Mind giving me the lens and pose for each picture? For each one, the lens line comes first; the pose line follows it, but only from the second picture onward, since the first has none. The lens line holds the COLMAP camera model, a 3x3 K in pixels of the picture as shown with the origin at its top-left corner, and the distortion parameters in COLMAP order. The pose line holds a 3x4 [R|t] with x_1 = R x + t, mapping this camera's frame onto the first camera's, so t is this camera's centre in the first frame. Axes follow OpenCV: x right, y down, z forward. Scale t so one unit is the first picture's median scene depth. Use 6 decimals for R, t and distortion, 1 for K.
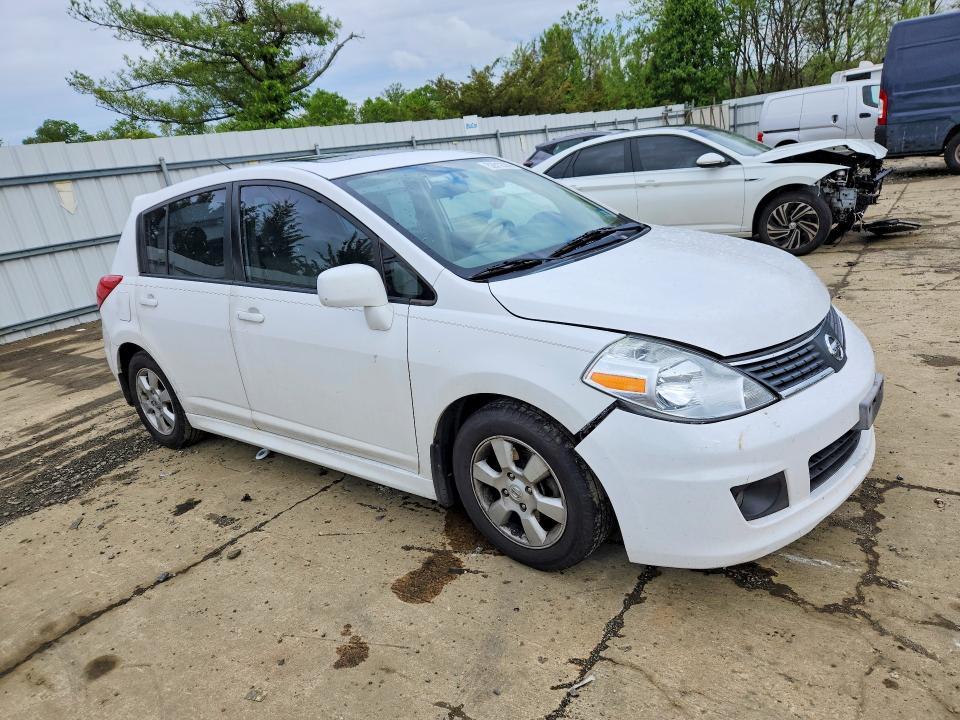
lens RADIAL K [[725.3, 0, 480.0], [0, 725.3, 360.0], [0, 0, 1]] dist [0.047807, -0.001971]
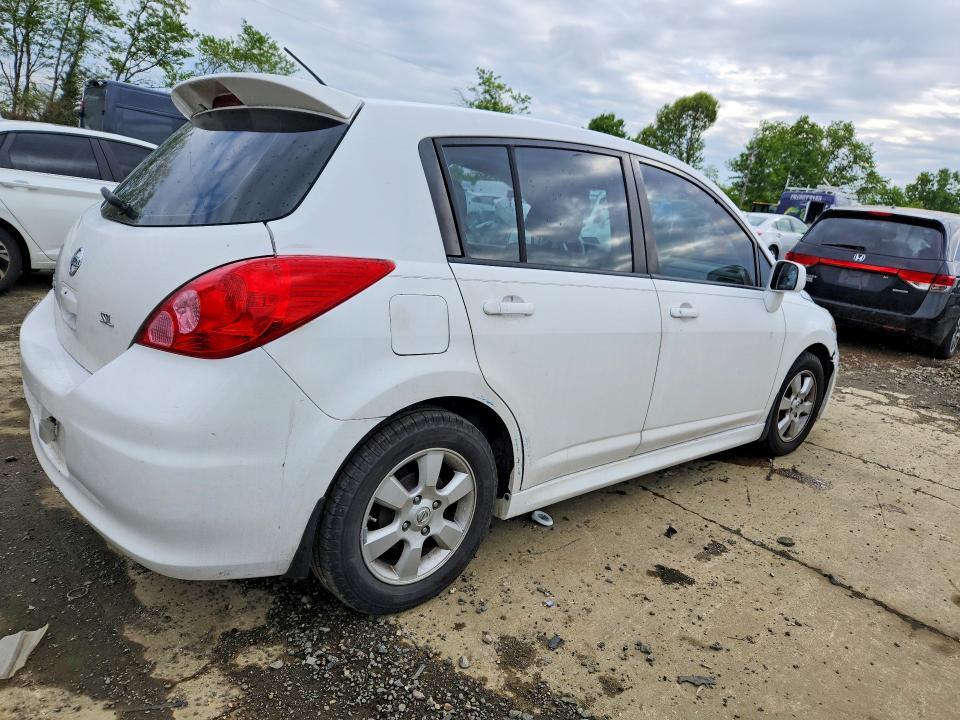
lens RADIAL K [[746.4, 0, 480.0], [0, 746.4, 360.0], [0, 0, 1]] dist [0.047186, -0.006064]
pose [[0.023408, -0.061383, 0.997840, -1.427092], [0.148191, 0.987300, 0.057258, -0.106090], [-0.988682, 0.146531, 0.032207, 1.412495]]
